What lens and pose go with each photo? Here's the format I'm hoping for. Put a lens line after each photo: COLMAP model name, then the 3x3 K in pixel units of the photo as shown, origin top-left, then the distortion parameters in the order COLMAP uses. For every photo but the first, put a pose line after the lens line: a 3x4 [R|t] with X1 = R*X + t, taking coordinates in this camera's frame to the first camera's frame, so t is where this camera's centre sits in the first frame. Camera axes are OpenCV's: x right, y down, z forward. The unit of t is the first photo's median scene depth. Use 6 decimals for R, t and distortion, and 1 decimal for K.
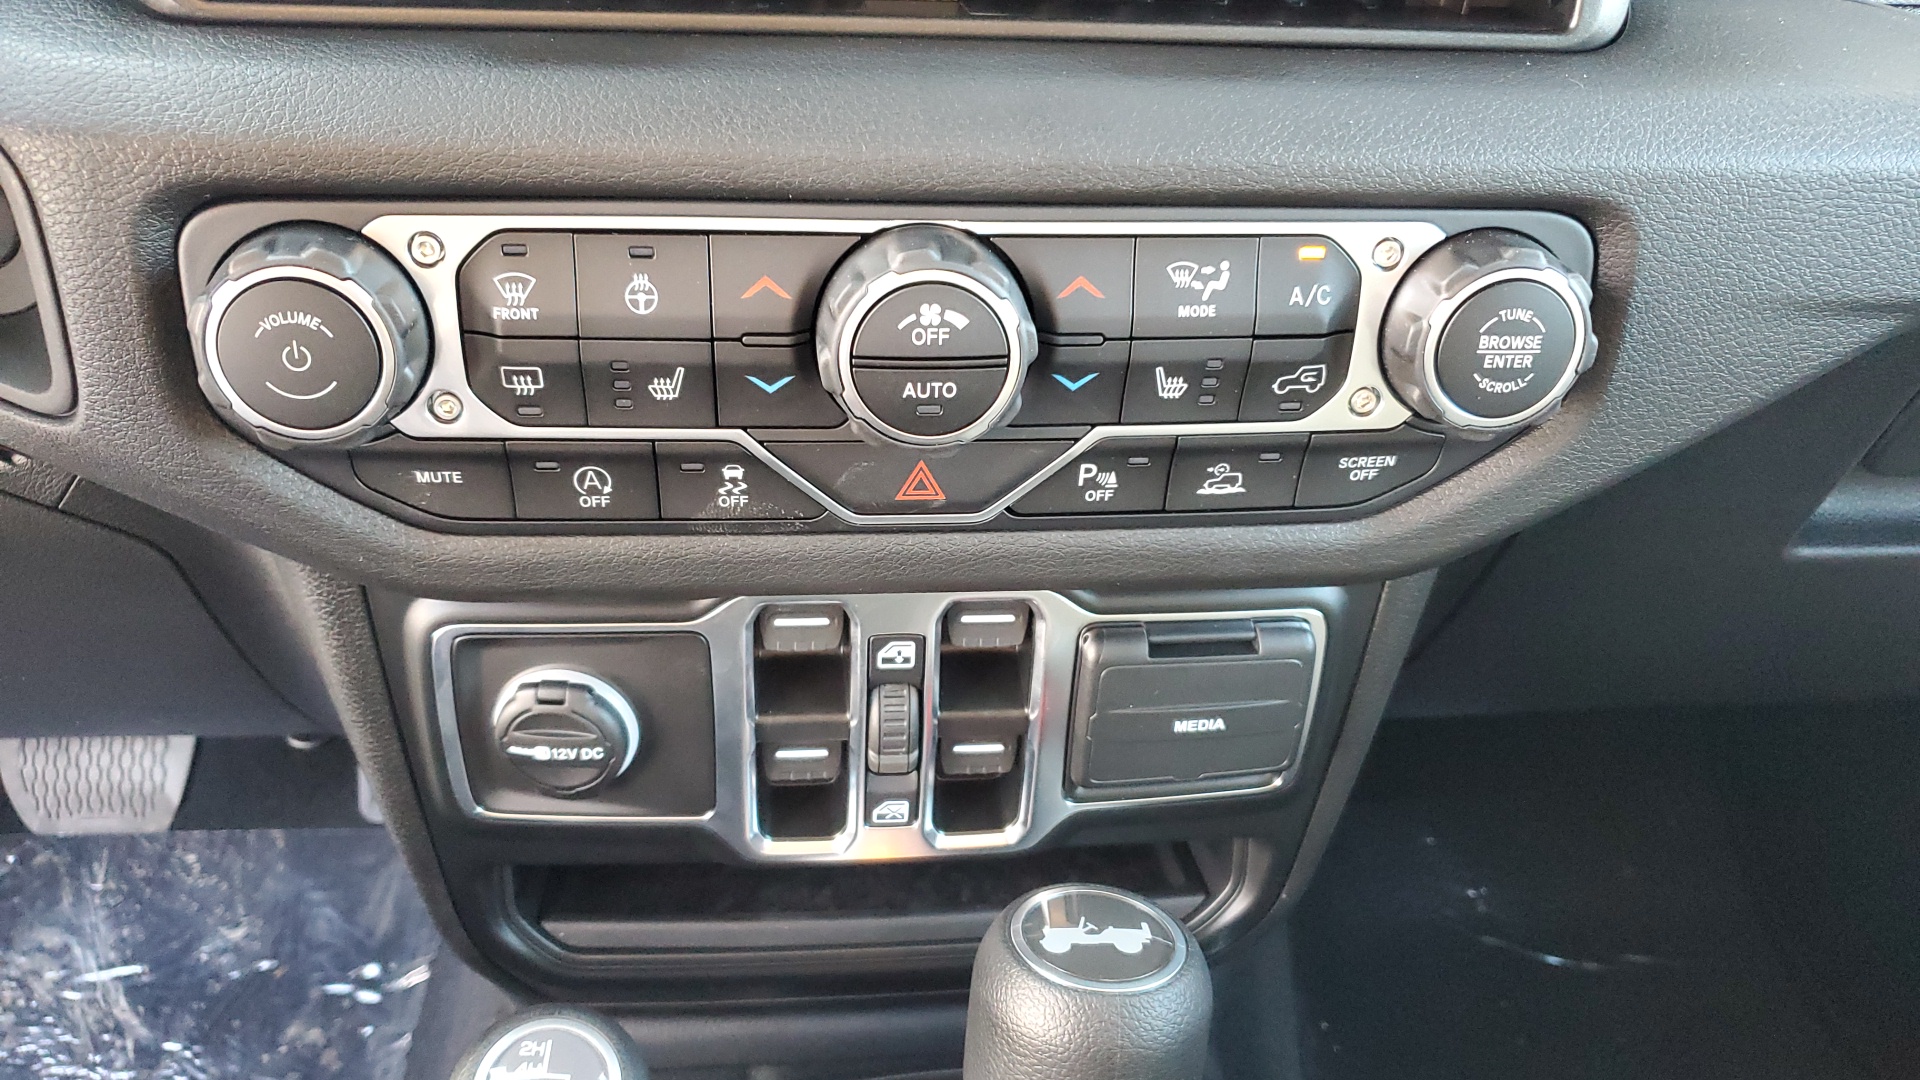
lens RADIAL K [[1538.2, 0, 959.3], [0, 1538.2, 577.1], [0, 0, 1]] dist [0.052038, -0.083834]
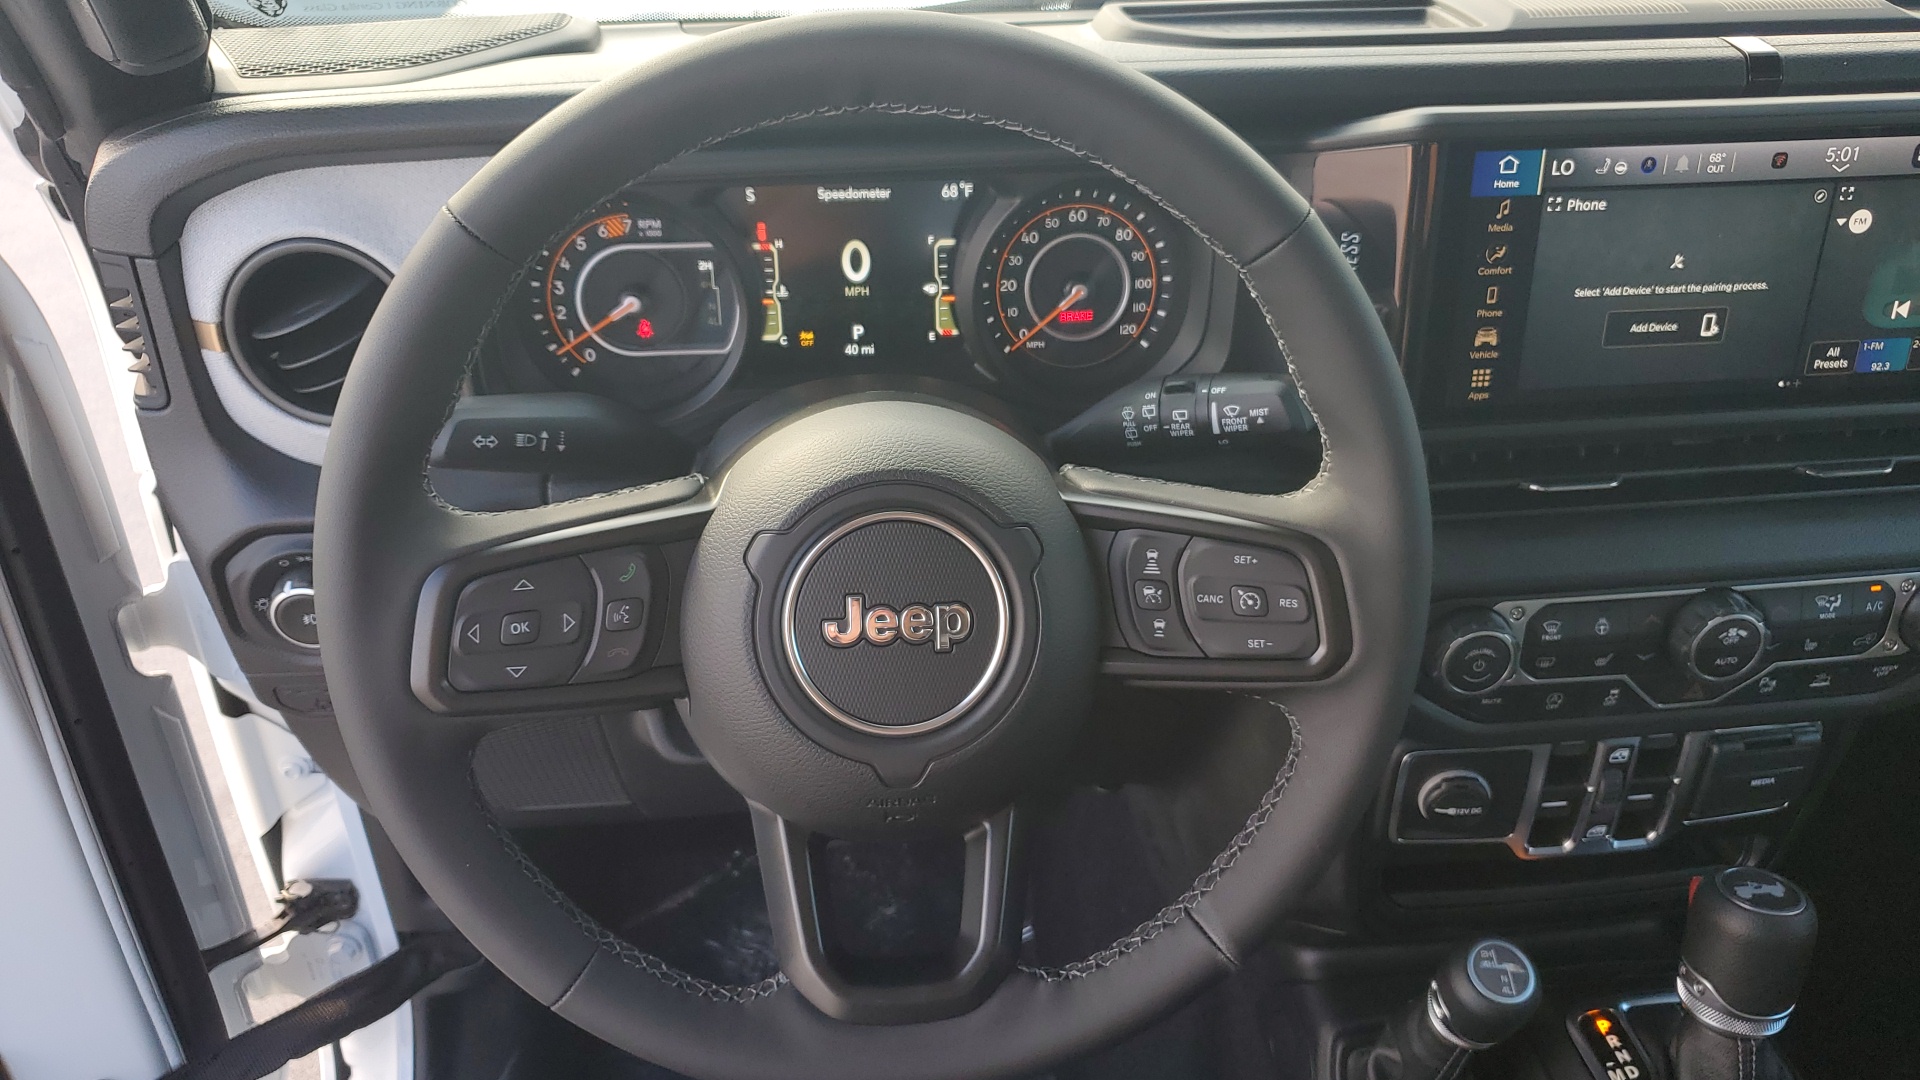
lens RADIAL K [[1538.2, 0, 975.8], [0, 1538.2, 537.4], [0, 0, 1]] dist [0.052038, -0.083834]
pose [[0.998966, -0.044955, 0.006809, -0.893001], [0.044919, 0.998977, 0.005284, -0.285330], [-0.007039, -0.004973, 0.999963, -1.031034]]
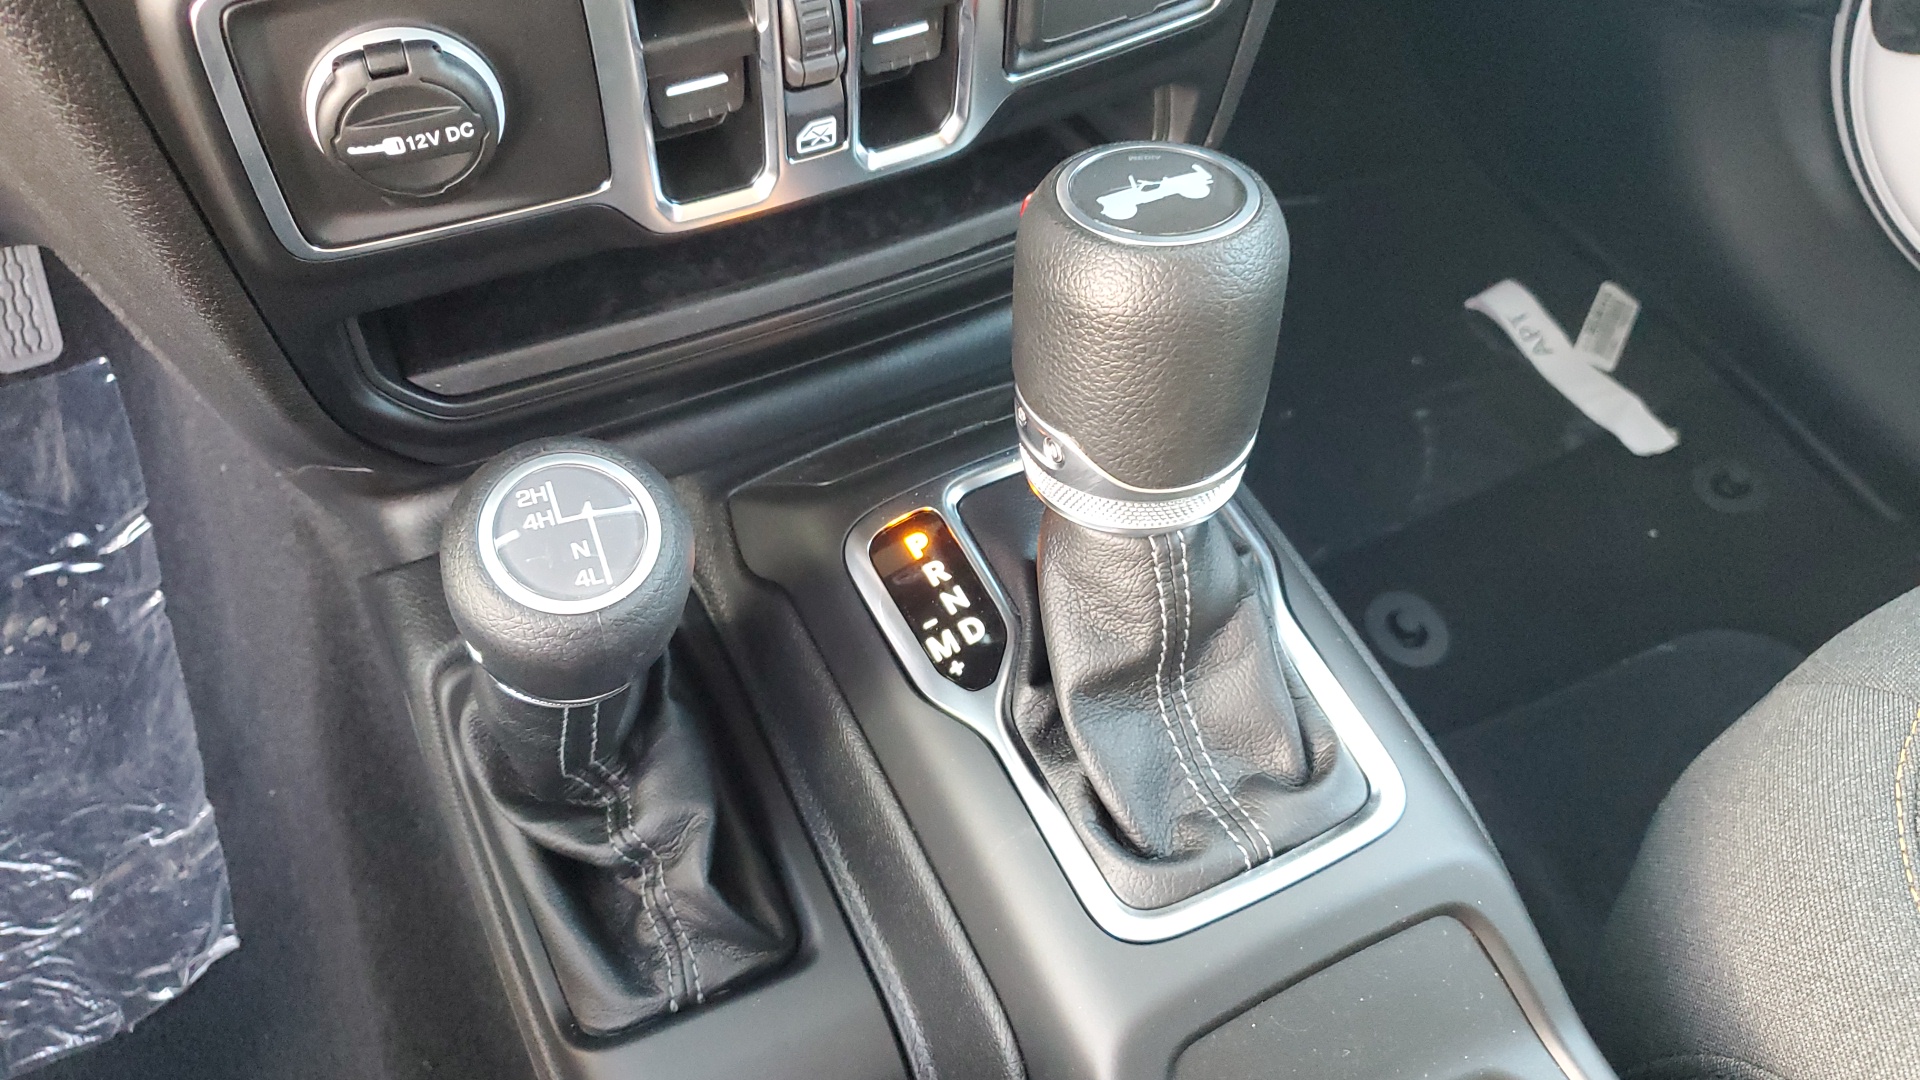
lens RADIAL K [[1538.2, 0, 972.2], [0, 1538.2, 510.8], [0, 0, 1]] dist [0.052038, -0.083834]
pose [[0.933477, -0.284937, 0.217790, -0.221382], [0.193945, 0.911880, 0.361746, 0.056990], [-0.301673, -0.295442, 0.906481, 0.174210]]
